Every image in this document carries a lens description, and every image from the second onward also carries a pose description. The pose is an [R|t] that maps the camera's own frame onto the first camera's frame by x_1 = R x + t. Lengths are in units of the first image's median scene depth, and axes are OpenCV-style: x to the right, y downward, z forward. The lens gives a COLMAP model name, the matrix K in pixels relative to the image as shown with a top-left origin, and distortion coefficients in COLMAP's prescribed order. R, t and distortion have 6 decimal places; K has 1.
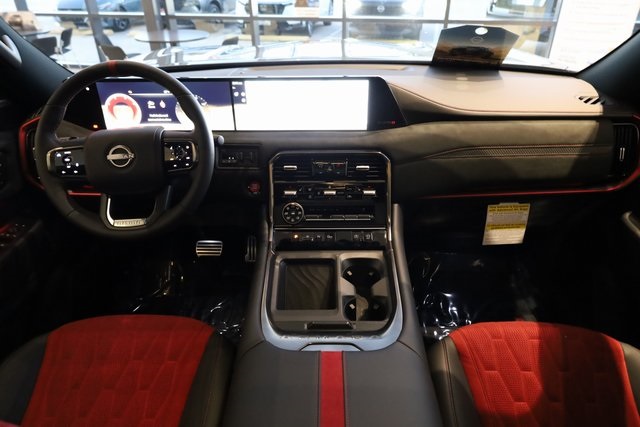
lens RADIAL K [[427.0, 0, 320.1], [0, 427.0, 214.5], [0, 0, 1]] dist [0.006324, -0.014568]
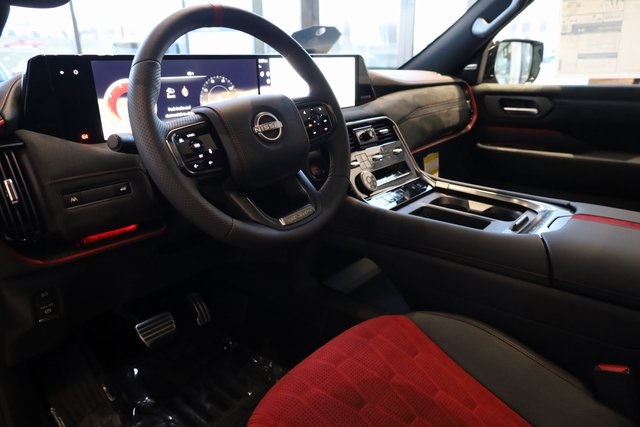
lens RADIAL K [[427.0, 0, 320.6], [0, 427.0, 213.3], [0, 0, 1]] dist [0.006324, -0.014568]
pose [[0.648633, -0.257552, 0.716200, -0.800060], [0.390052, 0.920525, -0.022225, 0.039946], [-0.653556, 0.293771, 0.697541, 0.404421]]
